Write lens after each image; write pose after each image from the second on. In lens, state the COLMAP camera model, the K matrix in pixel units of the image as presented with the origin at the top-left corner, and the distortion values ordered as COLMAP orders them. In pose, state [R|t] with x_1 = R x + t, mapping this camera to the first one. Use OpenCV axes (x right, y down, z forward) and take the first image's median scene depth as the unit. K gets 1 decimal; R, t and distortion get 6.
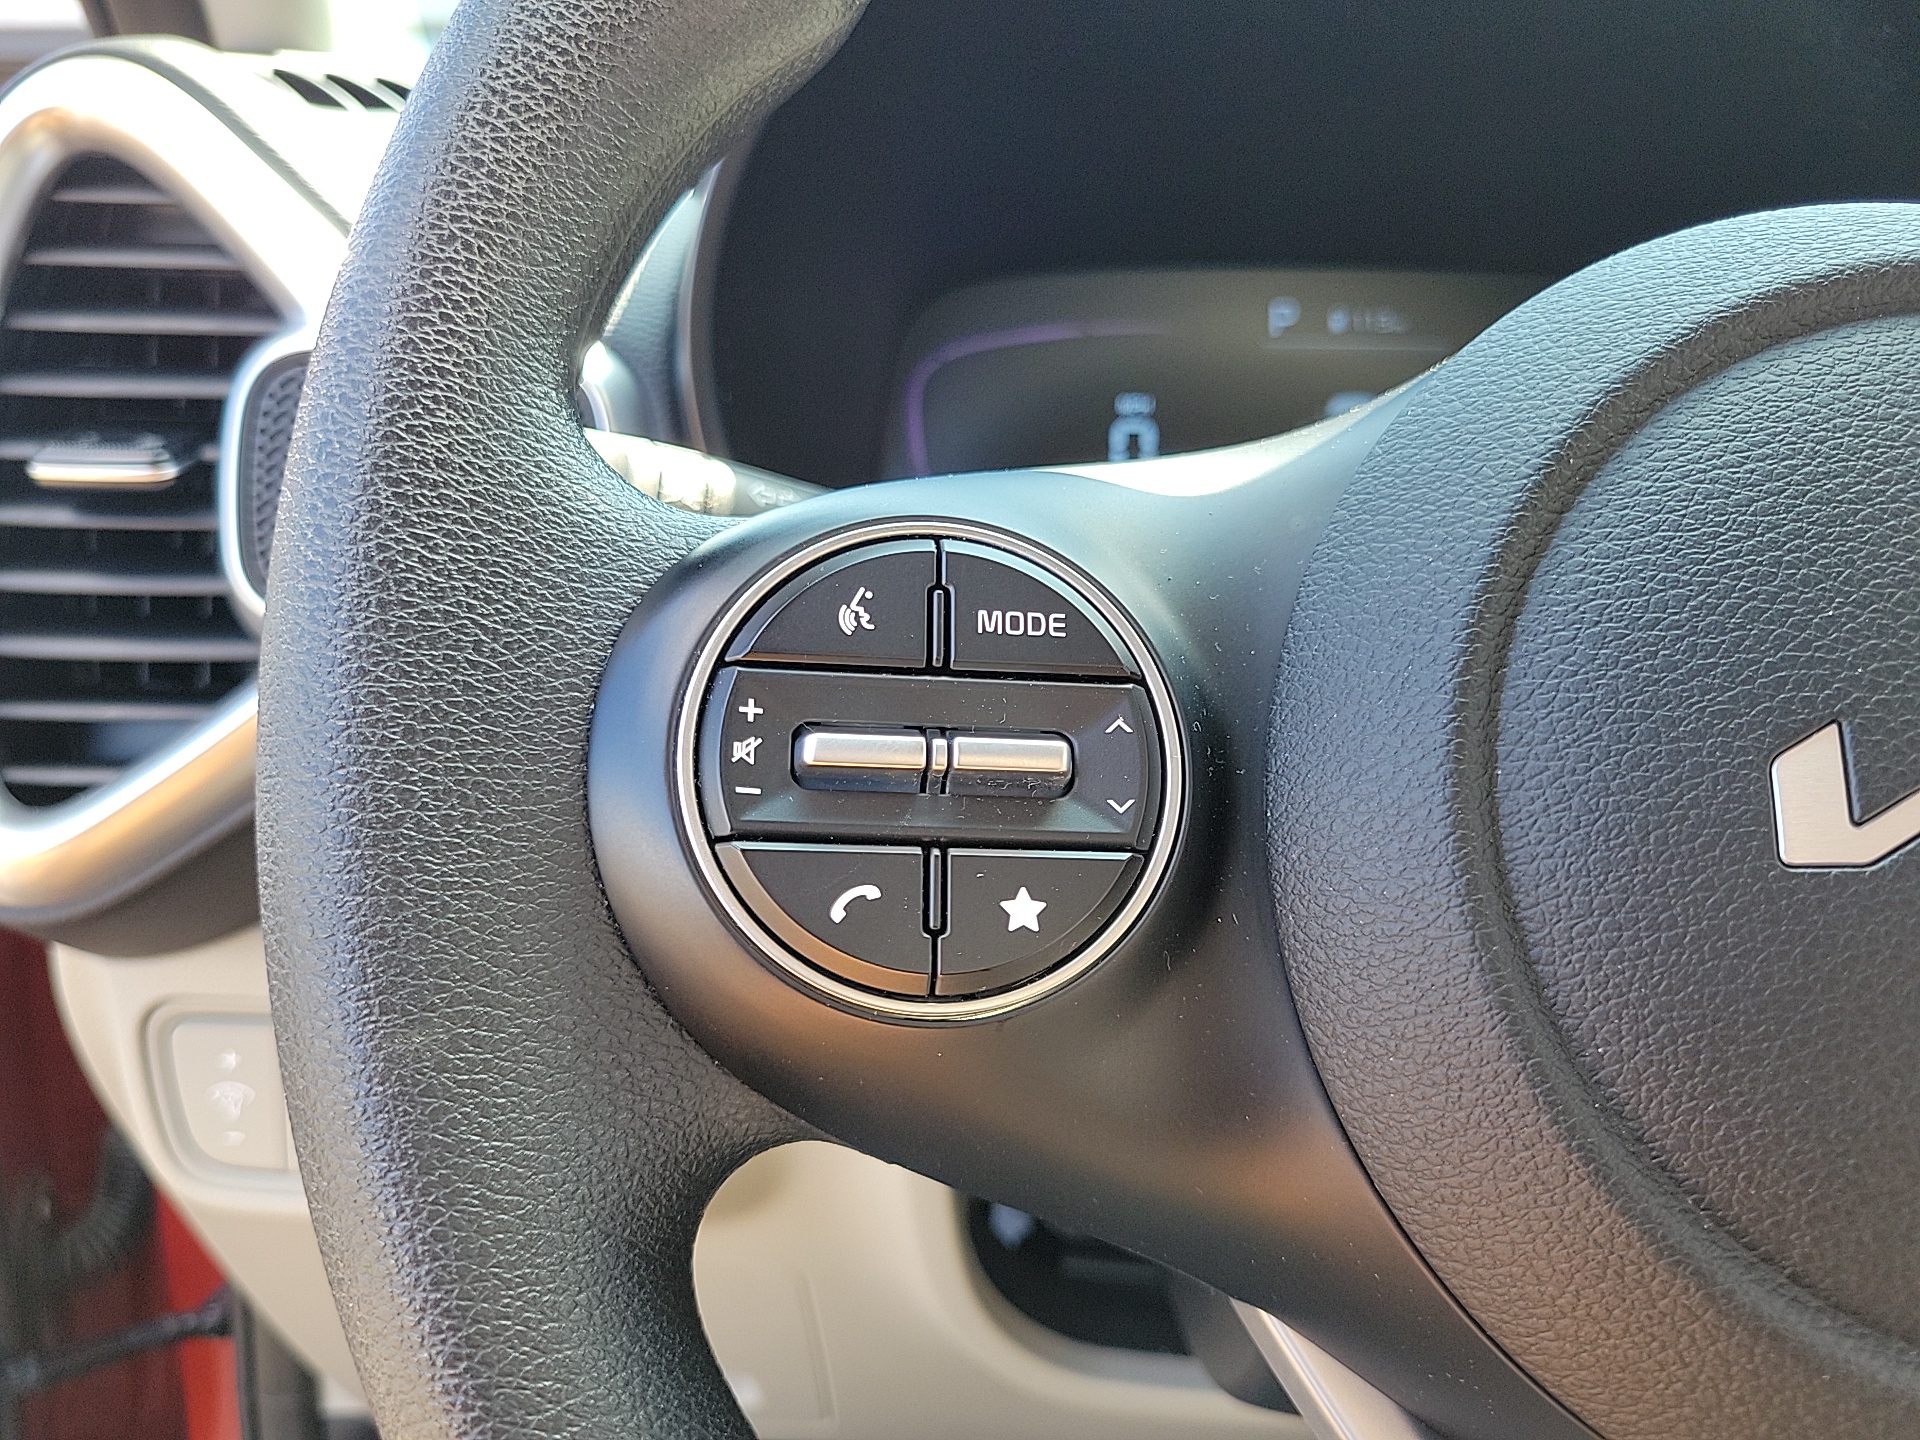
lens RADIAL K [[1519.9, 0, 960.0], [0, 1519.9, 720.0], [0, 0, 1]] dist [-0.006055, -0.005395]
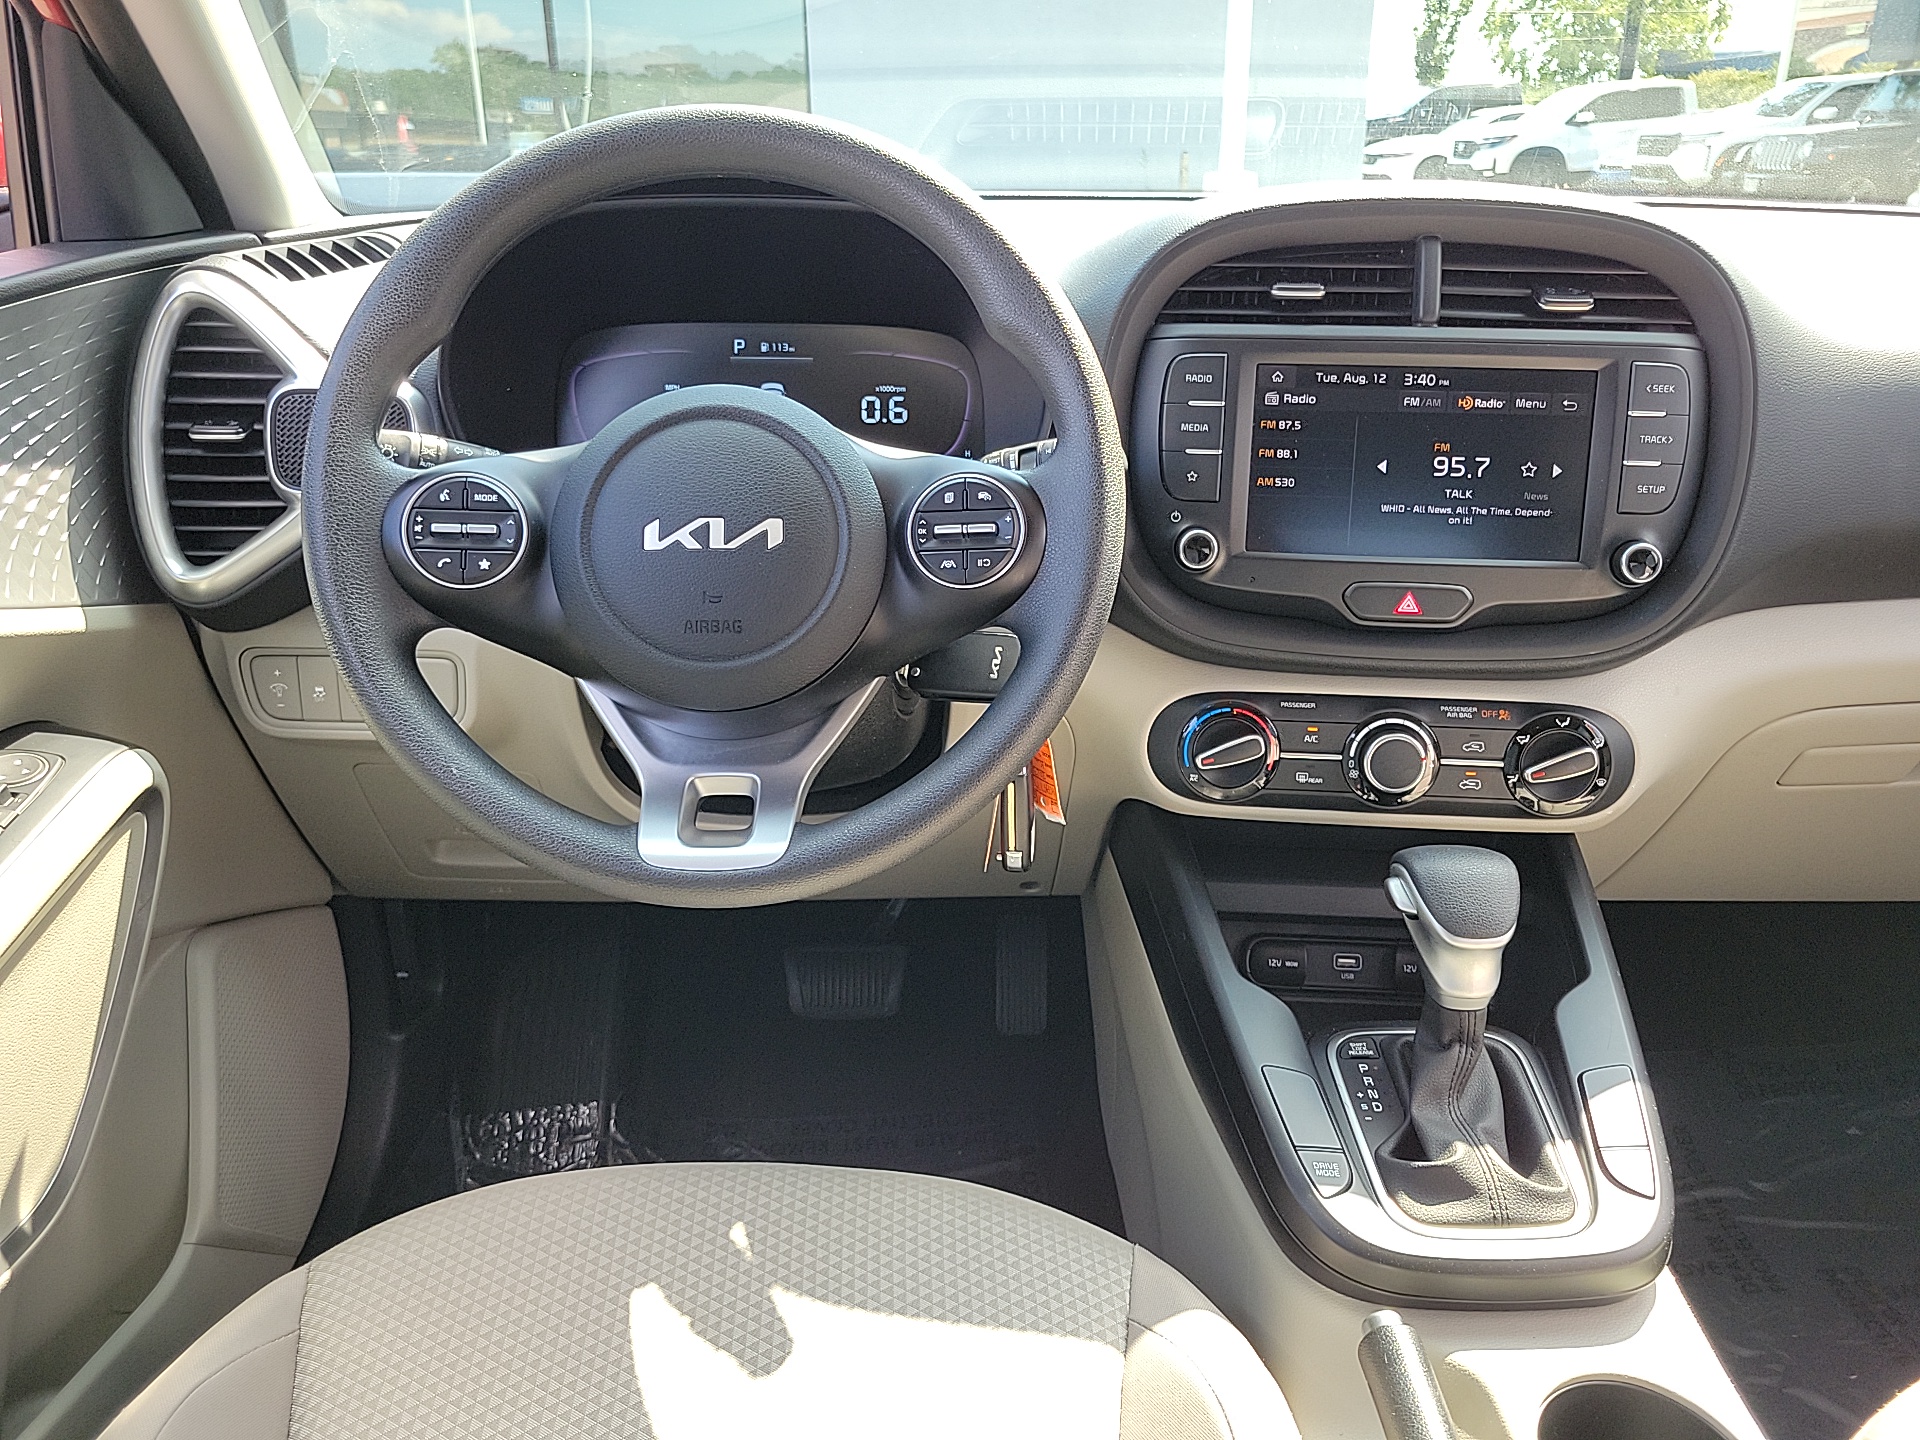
lens RADIAL K [[1457.7, 0, 960.0], [0, 1457.7, 720.0], [0, 0, 1]] dist [0.025231, 0.001737]
pose [[0.999114, -0.016079, 0.038894, 0.651214], [0.011674, 0.993758, 0.110942, 0.062774], [-0.040435, -0.110390, 0.993065, -1.726882]]
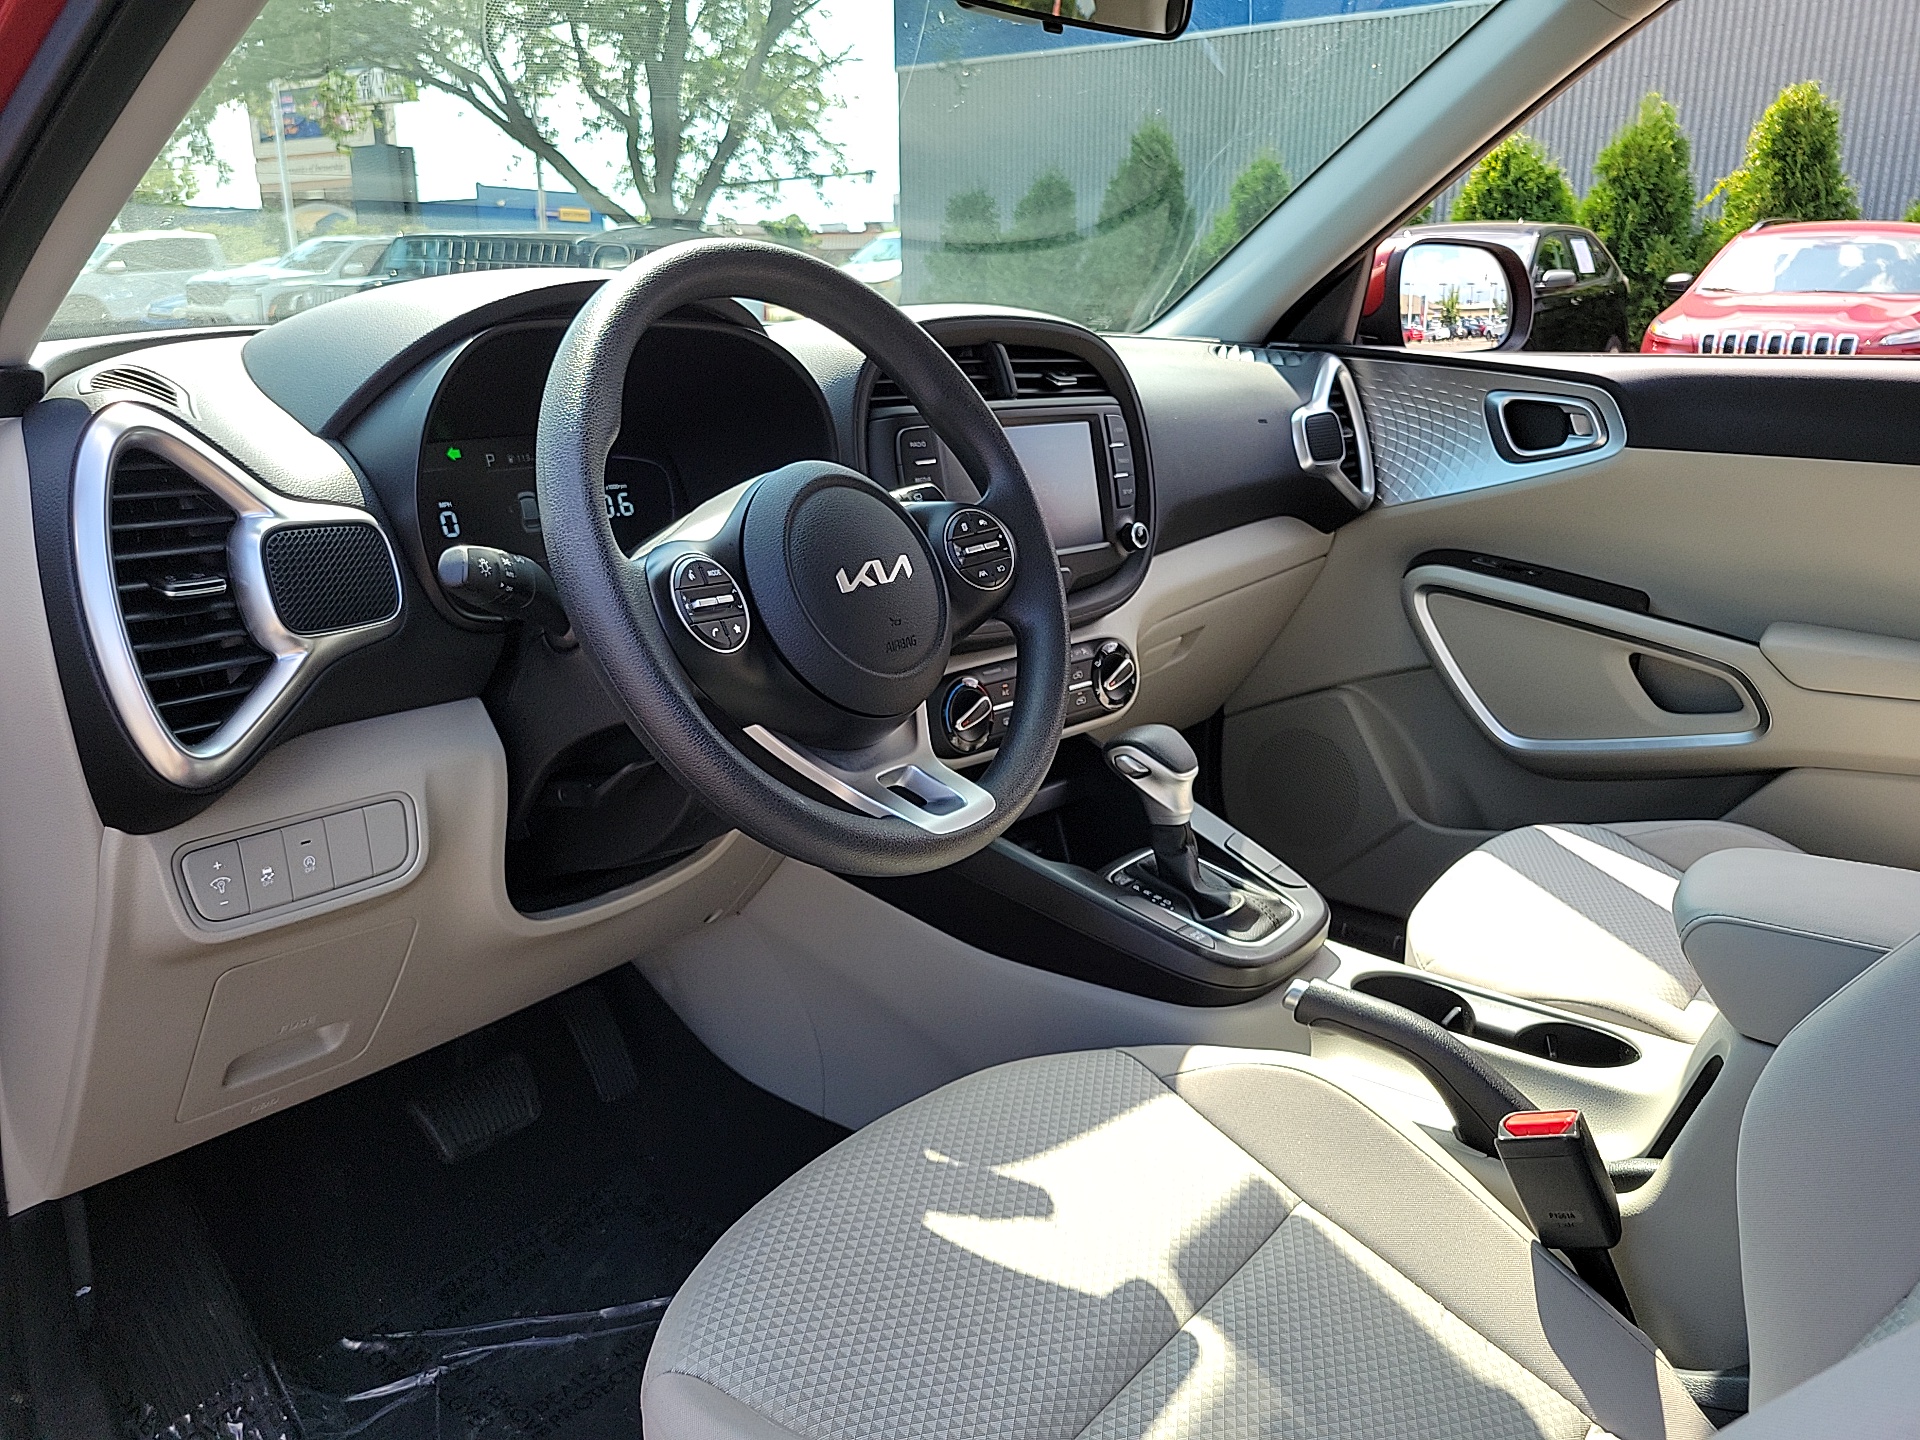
lens RADIAL K [[1485.8, 0, 953.2], [0, 1485.8, 709.8], [0, 0, 1]] dist [0.024872, -0.011416]
pose [[0.596891, -0.212403, 0.773696, -1.757132], [0.204659, 0.972728, 0.109154, -0.000949], [-0.775781, 0.093191, 0.624083, -1.337442]]
